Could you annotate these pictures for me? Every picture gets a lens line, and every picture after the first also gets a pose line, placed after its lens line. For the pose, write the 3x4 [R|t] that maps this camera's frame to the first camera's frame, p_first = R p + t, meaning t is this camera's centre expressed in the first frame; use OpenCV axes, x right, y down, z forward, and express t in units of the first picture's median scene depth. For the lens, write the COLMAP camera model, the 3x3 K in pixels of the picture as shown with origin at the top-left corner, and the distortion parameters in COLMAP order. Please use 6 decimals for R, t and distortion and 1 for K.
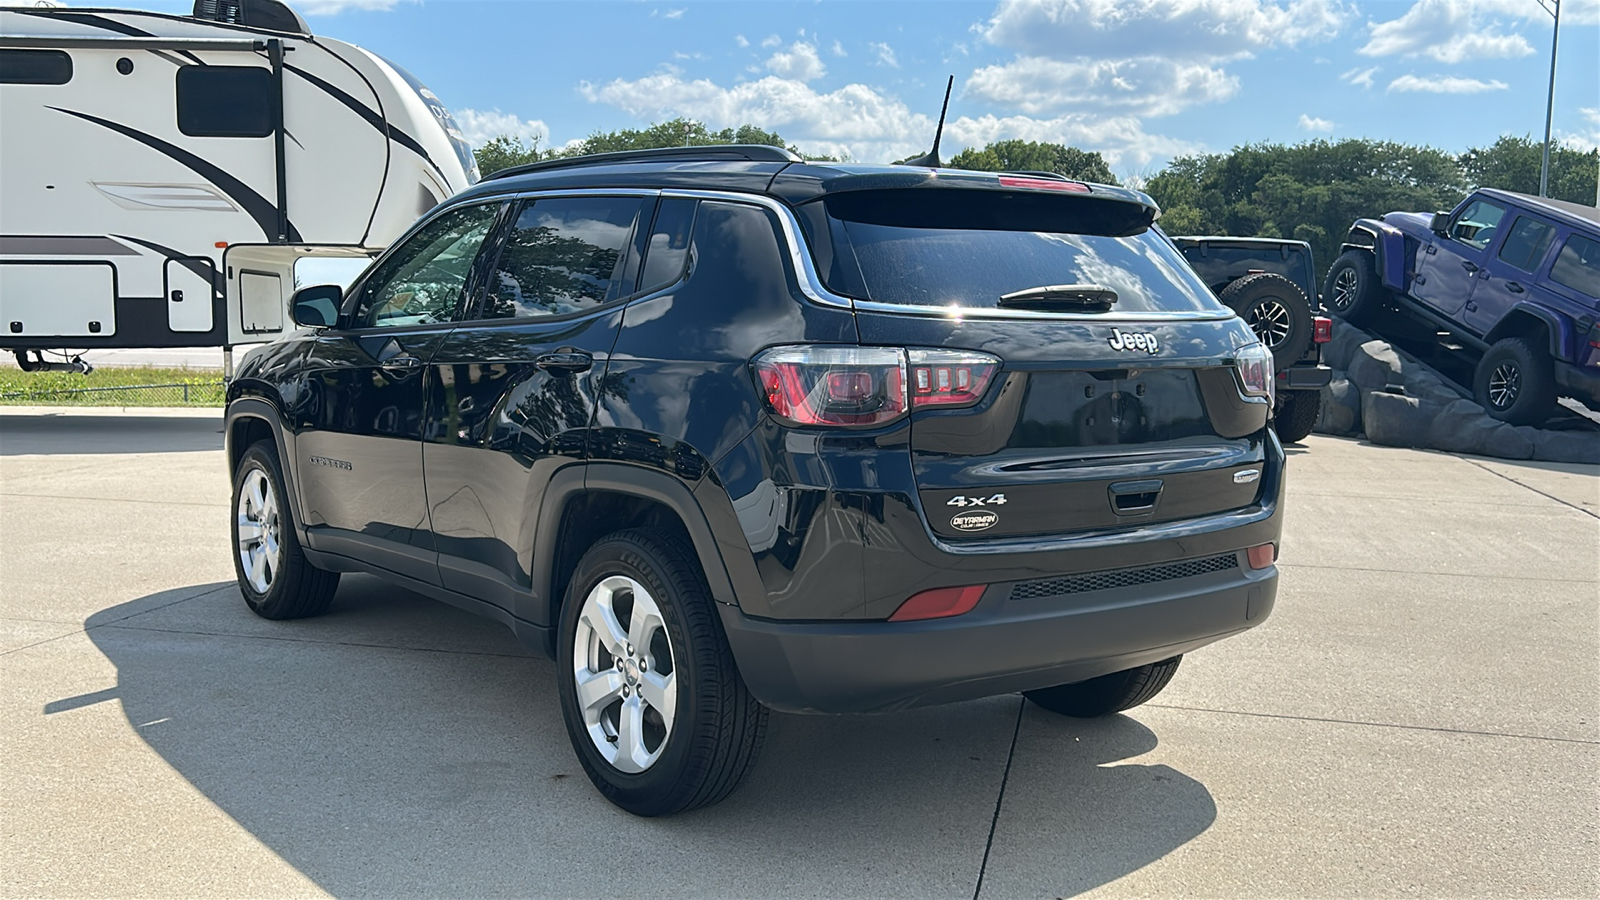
lens RADIAL K [[1453.6, 0, 803.5], [0, 1453.6, 486.5], [0, 0, 1]] dist [0.029584, -0.019367]
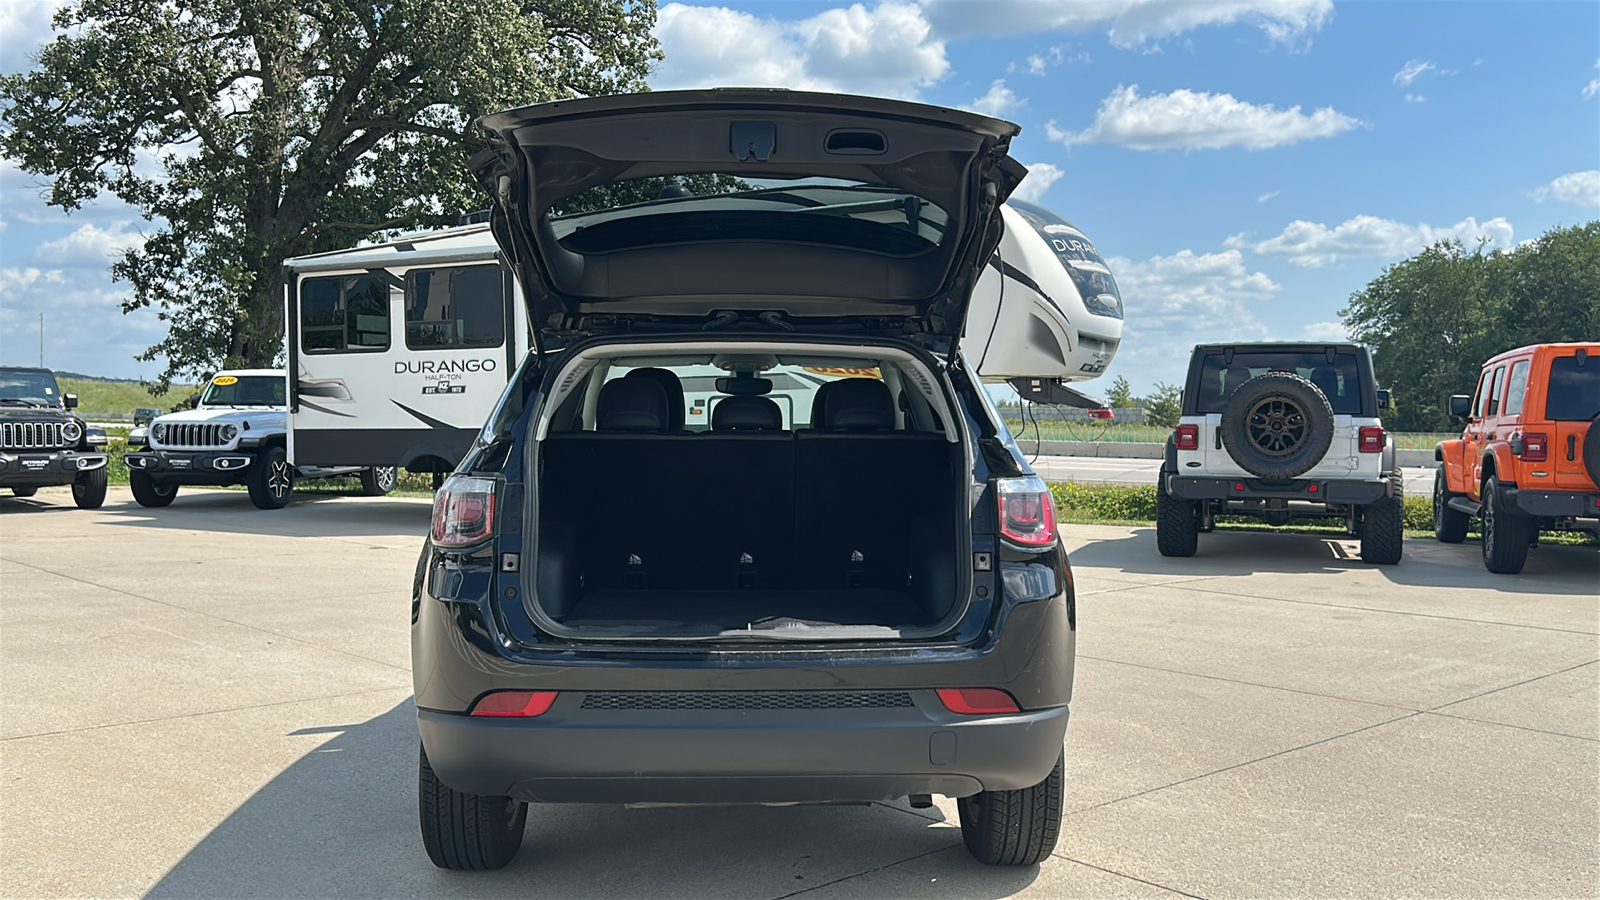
lens RADIAL K [[1446.1, 0, 802.1], [0, 1446.1, 484.1], [0, 0, 1]] dist [0.062444, -0.096351]
pose [[0.817852, 0.013317, -0.575274, 0.223323], [-0.059014, 0.996402, -0.060834, -0.008432], [0.572394, 0.083702, 0.815695, 0.046303]]
